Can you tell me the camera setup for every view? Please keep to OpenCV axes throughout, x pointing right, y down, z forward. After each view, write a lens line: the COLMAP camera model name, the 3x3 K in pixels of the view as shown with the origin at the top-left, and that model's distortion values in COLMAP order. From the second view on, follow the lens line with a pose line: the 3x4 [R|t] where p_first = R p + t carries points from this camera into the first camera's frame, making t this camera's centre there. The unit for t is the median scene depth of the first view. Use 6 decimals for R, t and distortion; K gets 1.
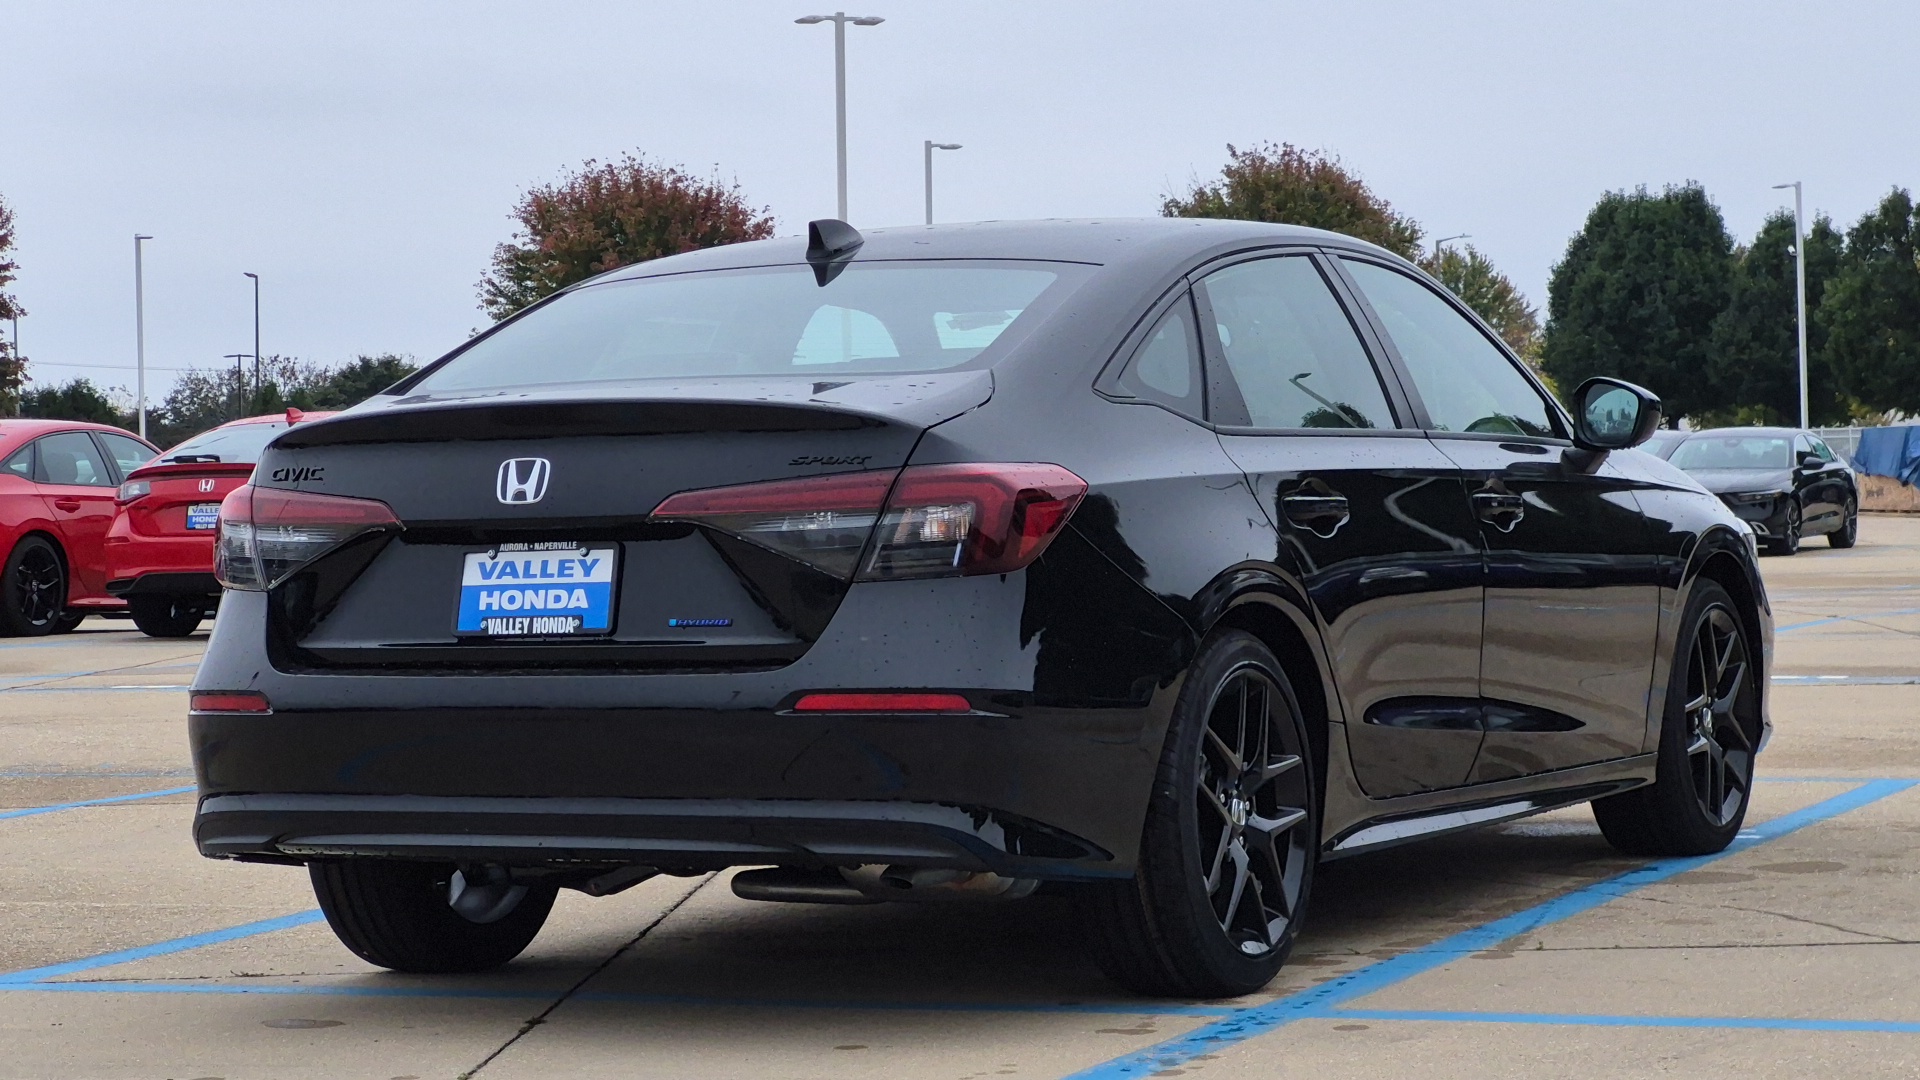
lens RADIAL K [[4367.2, 0, 960.0], [0, 4367.2, 540.0], [0, 0, 1]] dist [0.009665, 0.226554]
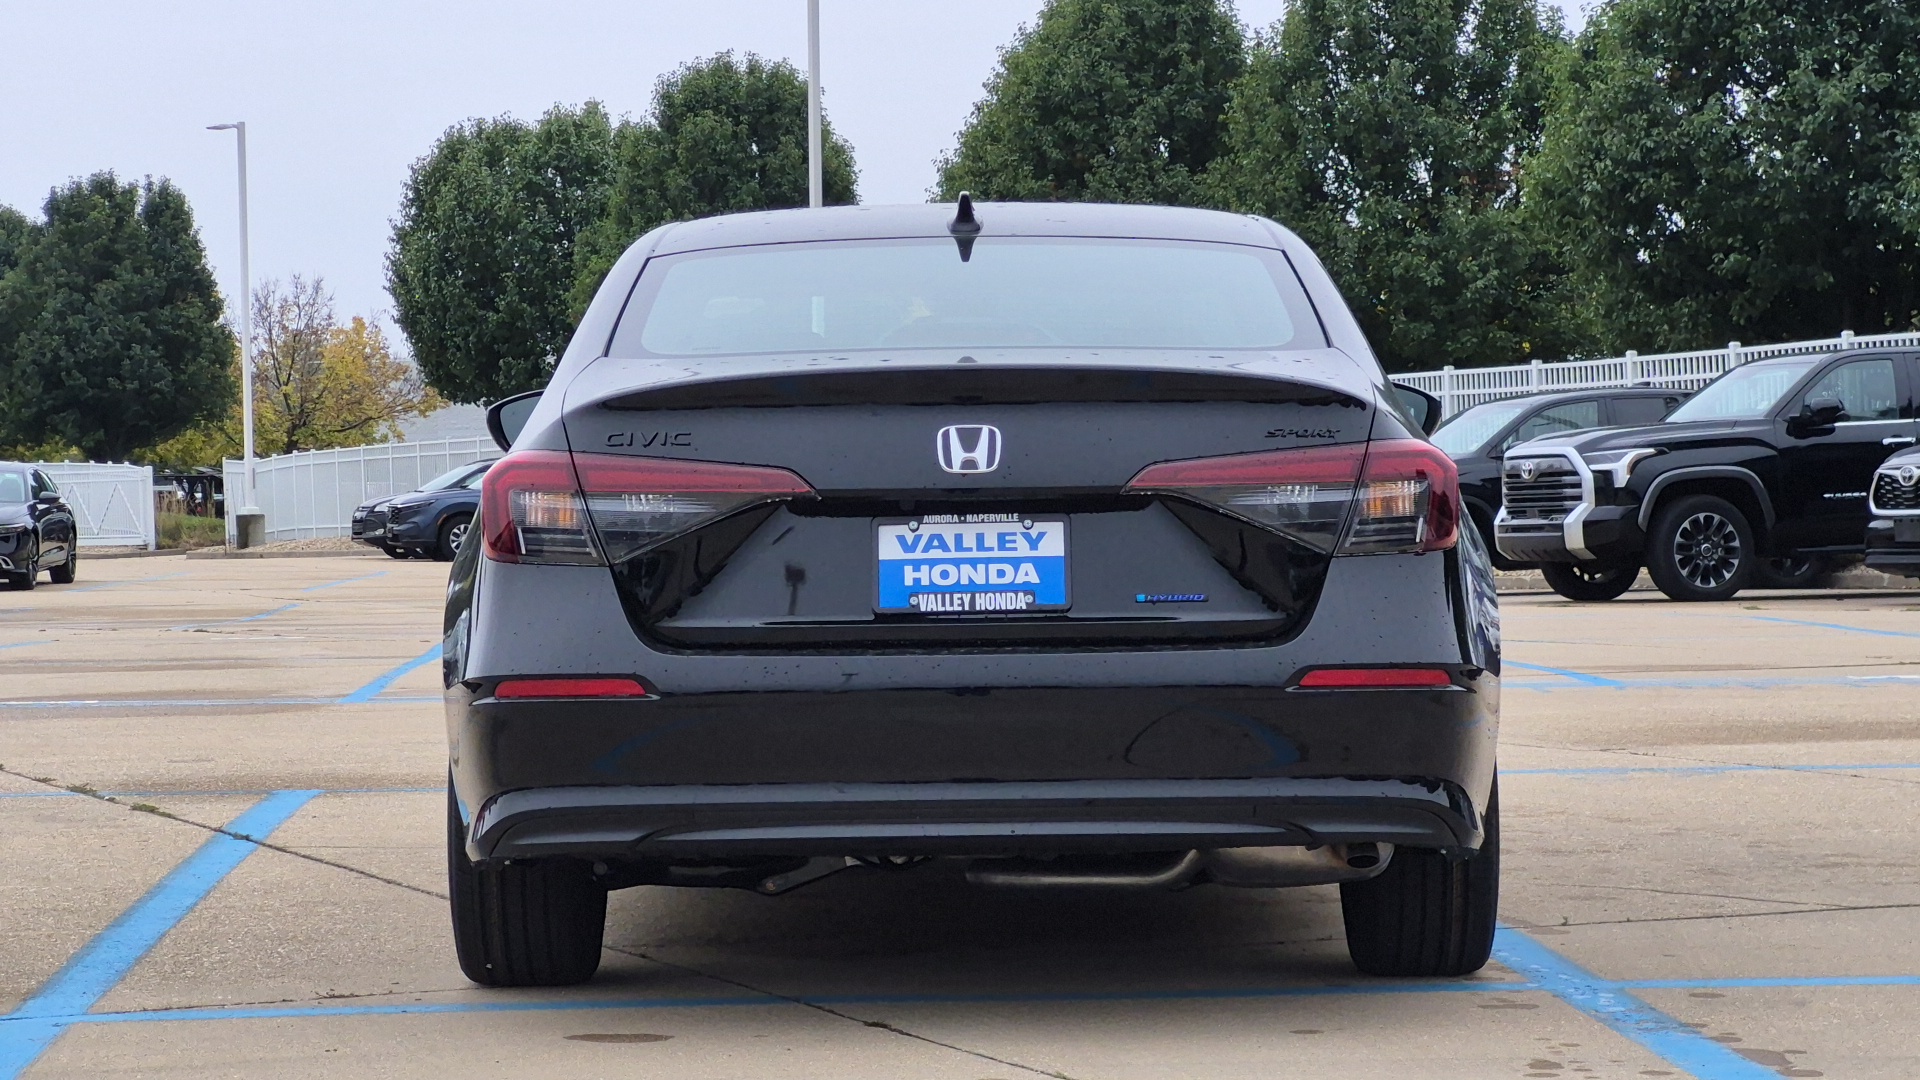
lens RADIAL K [[4367.2, 0, 960.0], [0, 4367.2, 540.0], [0, 0, 1]] dist [0.009665, 0.226554]
pose [[0.890998, 0.010512, 0.453886, -0.530701], [-0.005892, 0.999915, -0.011591, 0.017214], [-0.453969, 0.007653, 0.890985, 0.155590]]
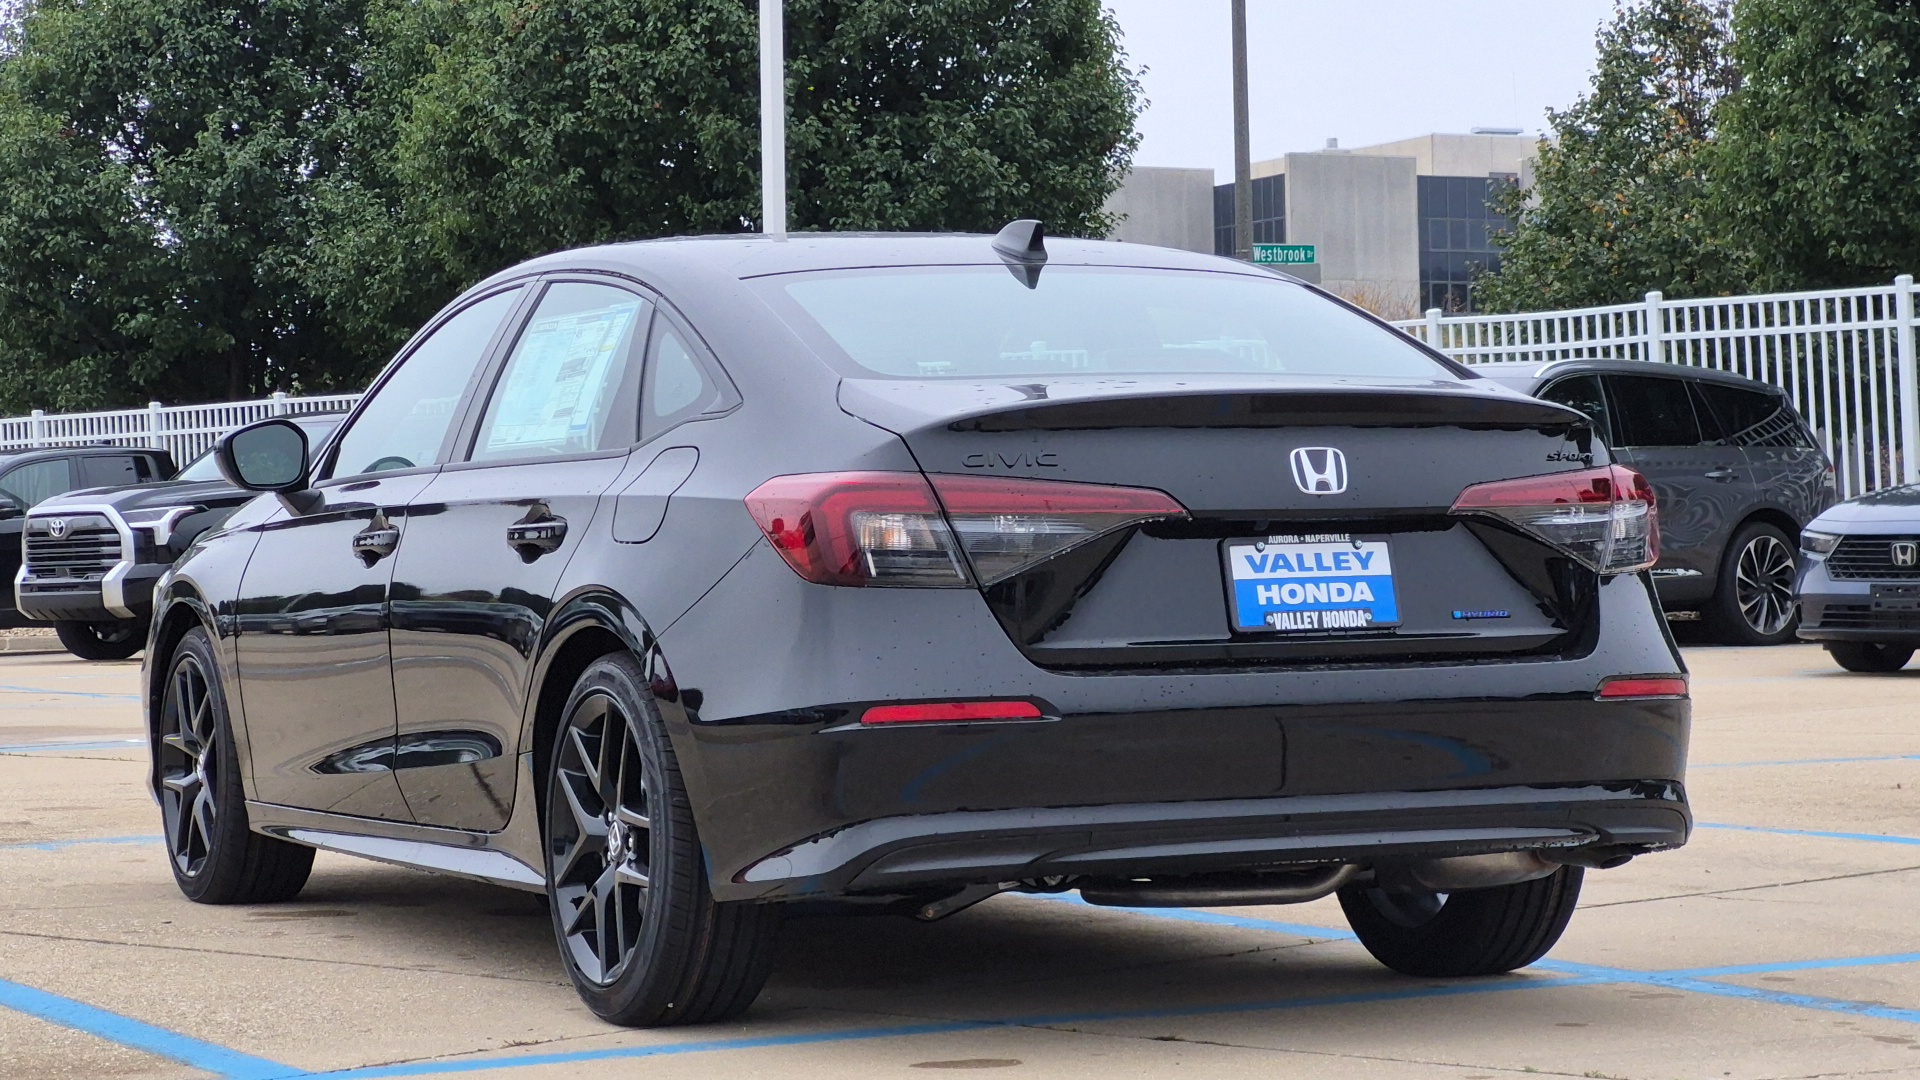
lens RADIAL K [[4349.6, 0, 958.4], [0, 4349.6, 654.7], [0, 0, 1]] dist [0.050604, 0.101614]
pose [[0.619767, -0.005277, 0.784768, -0.907735], [0.008473, 0.999964, 0.000033, 0.026666], [-0.784740, 0.006629, 0.619789, 0.461792]]
